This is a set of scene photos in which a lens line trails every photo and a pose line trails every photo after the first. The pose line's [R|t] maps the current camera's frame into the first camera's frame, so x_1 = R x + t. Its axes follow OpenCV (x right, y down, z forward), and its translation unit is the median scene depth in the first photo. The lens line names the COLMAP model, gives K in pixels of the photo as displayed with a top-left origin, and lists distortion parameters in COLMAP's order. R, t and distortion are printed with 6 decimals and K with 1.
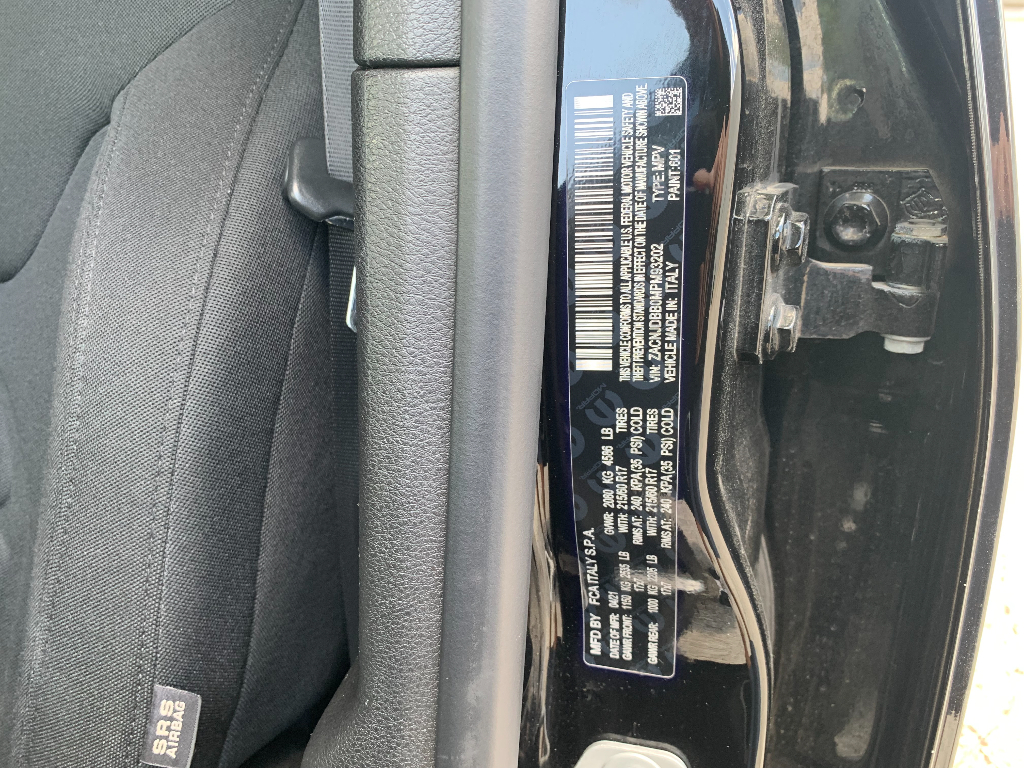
lens RADIAL K [[777.5, 0, 512.0], [0, 777.5, 384.0], [0, 0, 1]] dist [0.009839, -0.007134]
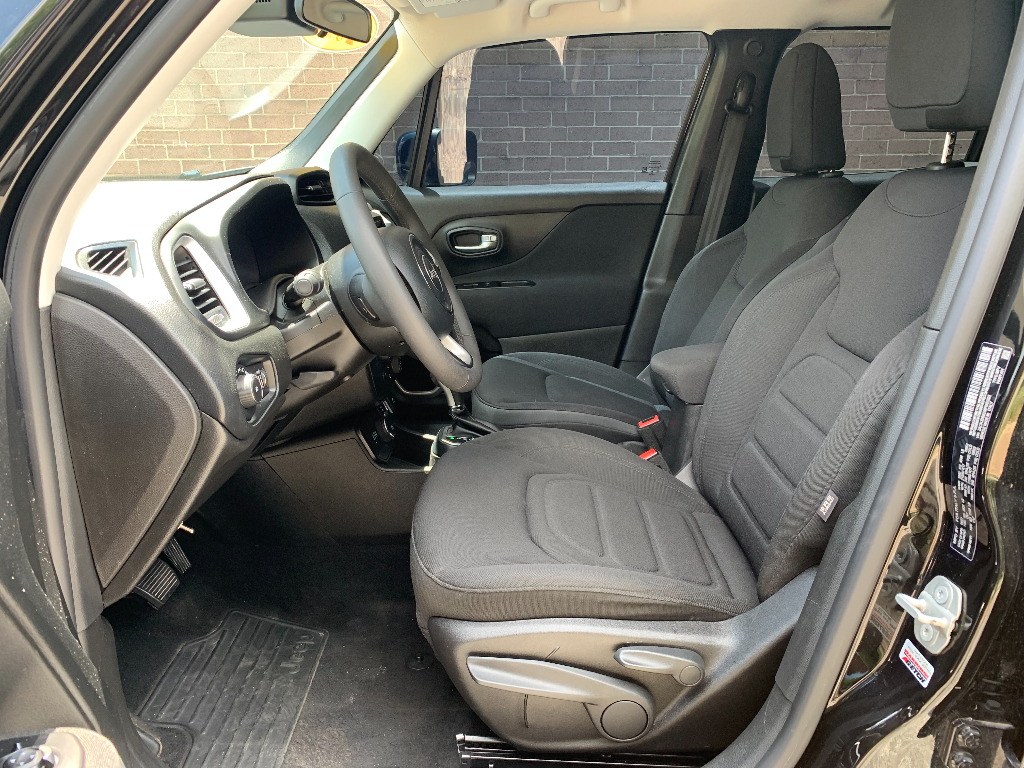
lens RADIAL K [[777.5, 0, 512.0], [0, 777.5, 384.0], [0, 0, 1]] dist [0.009839, -0.007134]
pose [[0.348069, 0.268261, -0.898267, 2.171676], [-0.385087, 0.914525, 0.123900, 0.124116], [0.854726, 0.302786, 0.421622, -1.859587]]
